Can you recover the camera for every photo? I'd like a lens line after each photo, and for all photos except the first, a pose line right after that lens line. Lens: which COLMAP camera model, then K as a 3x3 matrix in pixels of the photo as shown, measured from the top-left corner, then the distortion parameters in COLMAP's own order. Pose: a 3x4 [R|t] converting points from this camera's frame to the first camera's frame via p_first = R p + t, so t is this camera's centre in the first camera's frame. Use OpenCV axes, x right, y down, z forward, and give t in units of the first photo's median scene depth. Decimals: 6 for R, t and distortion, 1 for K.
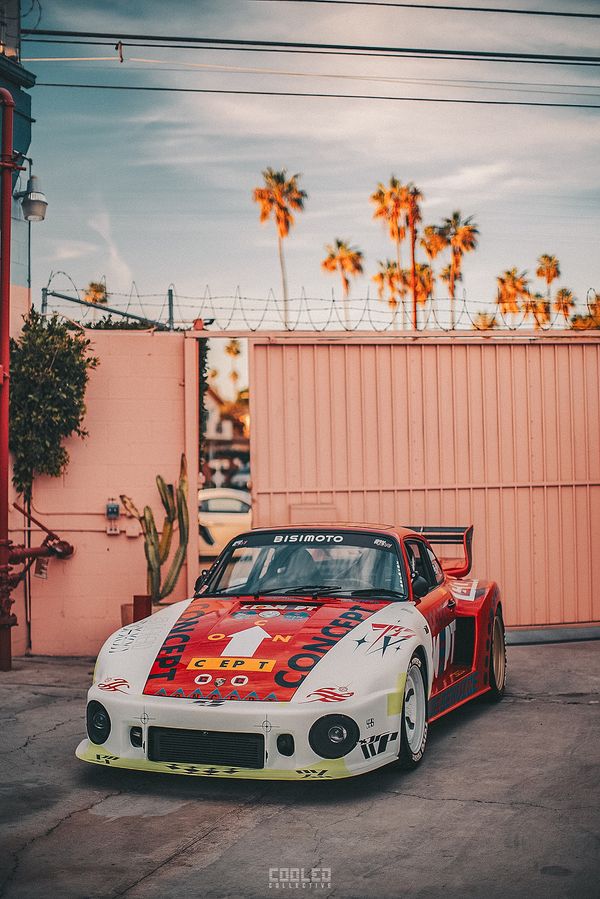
lens RADIAL K [[1283.1, 0, 318.0], [0, 1283.1, 449.3], [0, 0, 1]] dist [-0.194510, 0.513641]
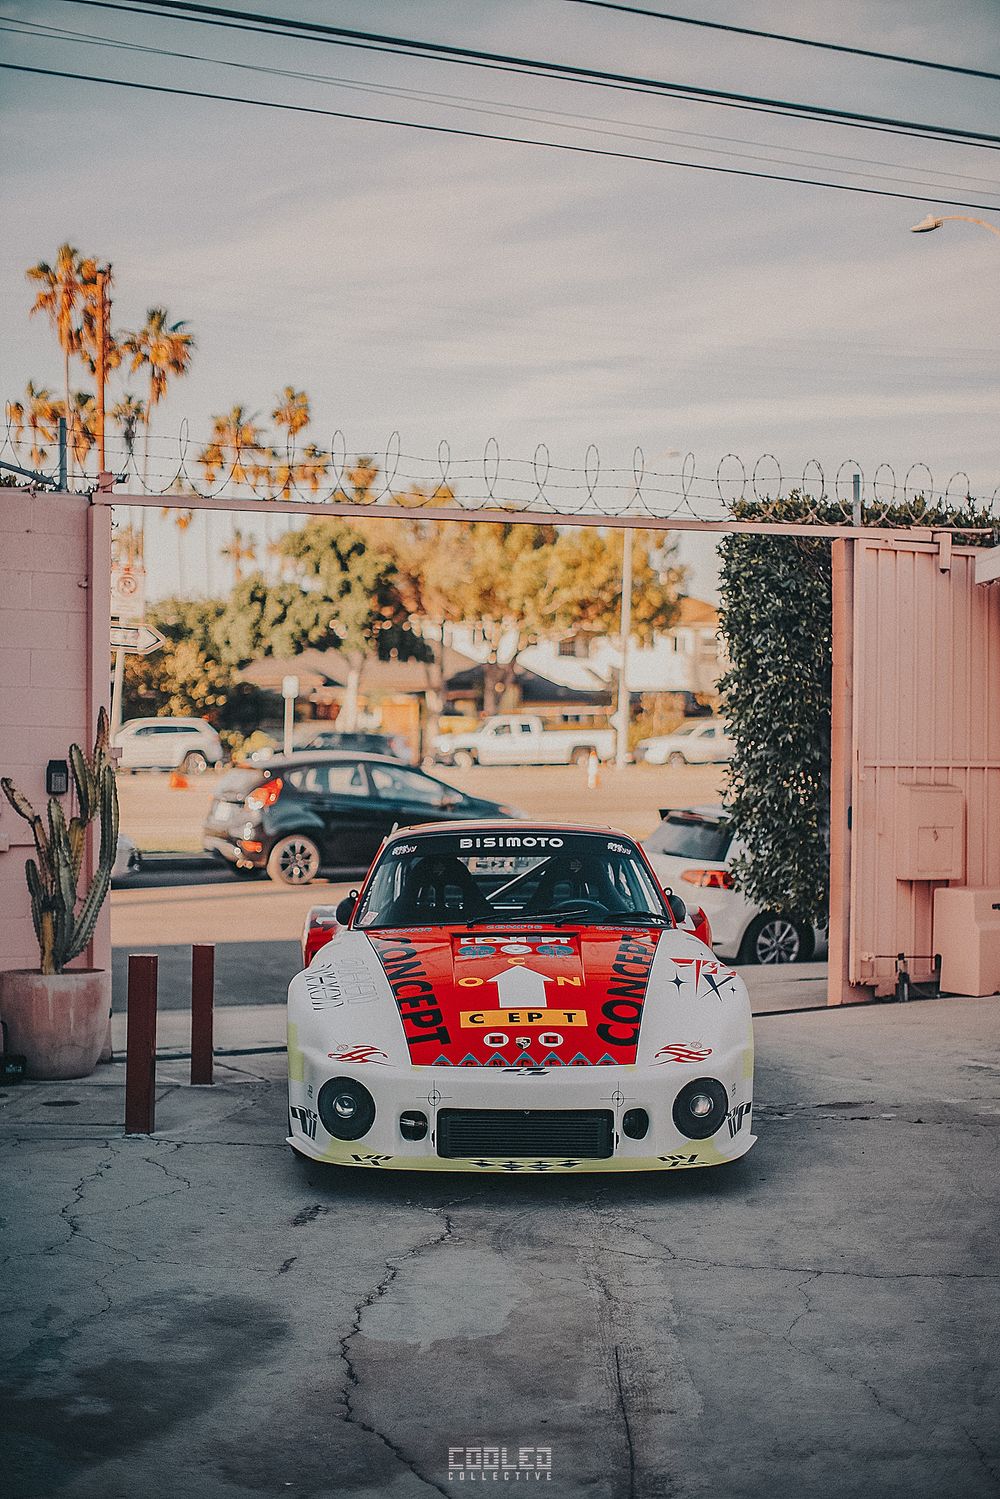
lens RADIAL K [[2163.5, 0, 571.3], [0, 2163.5, 827.4], [0, 0, 1]] dist [-0.192981, 0.595662]
pose [[0.946203, -0.001709, 0.323570, -0.429530], [-0.015688, 0.998568, 0.051150, 0.002475], [-0.323194, -0.053475, 0.944821, -0.126958]]
